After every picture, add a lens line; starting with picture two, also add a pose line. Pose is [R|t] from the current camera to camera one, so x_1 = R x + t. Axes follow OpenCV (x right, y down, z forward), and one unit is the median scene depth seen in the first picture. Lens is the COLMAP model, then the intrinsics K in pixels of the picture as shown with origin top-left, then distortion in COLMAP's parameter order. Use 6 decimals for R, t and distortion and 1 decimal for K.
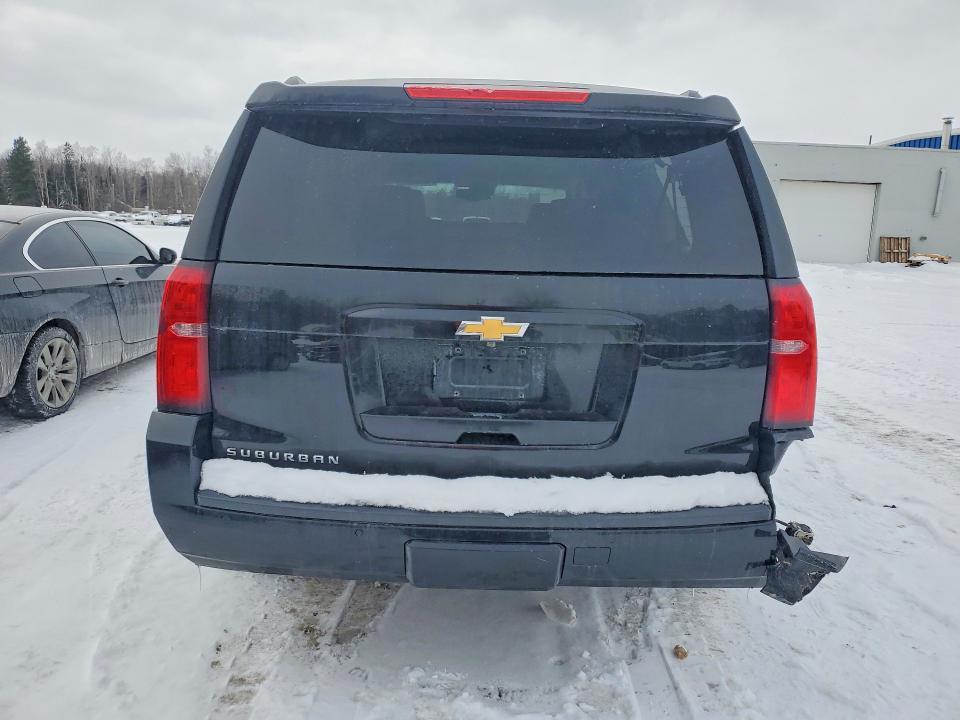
lens RADIAL K [[750.8, 0, 474.5], [0, 750.8, 359.8], [0, 0, 1]] dist [0.008458, 0.003790]
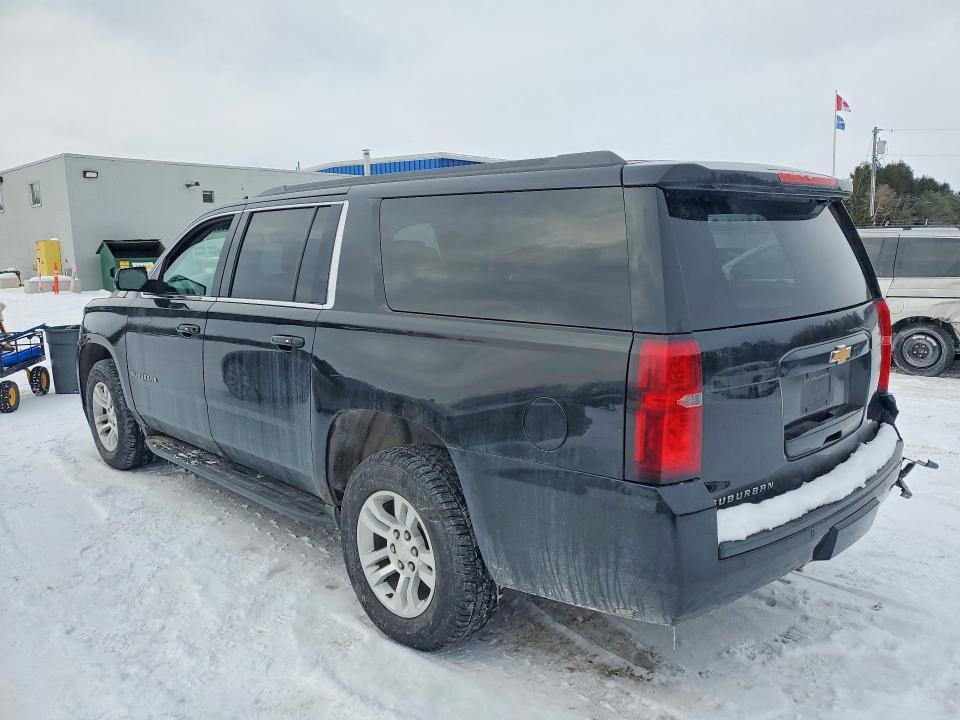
lens RADIAL K [[750.8, 0, 474.5], [0, 750.8, 359.8], [0, 0, 1]] dist [0.008458, 0.003790]
pose [[0.724150, -0.156832, 0.671573, -0.097624], [0.172365, 0.984052, 0.043946, -0.014841], [-0.667755, 0.083932, 0.739634, 0.030724]]
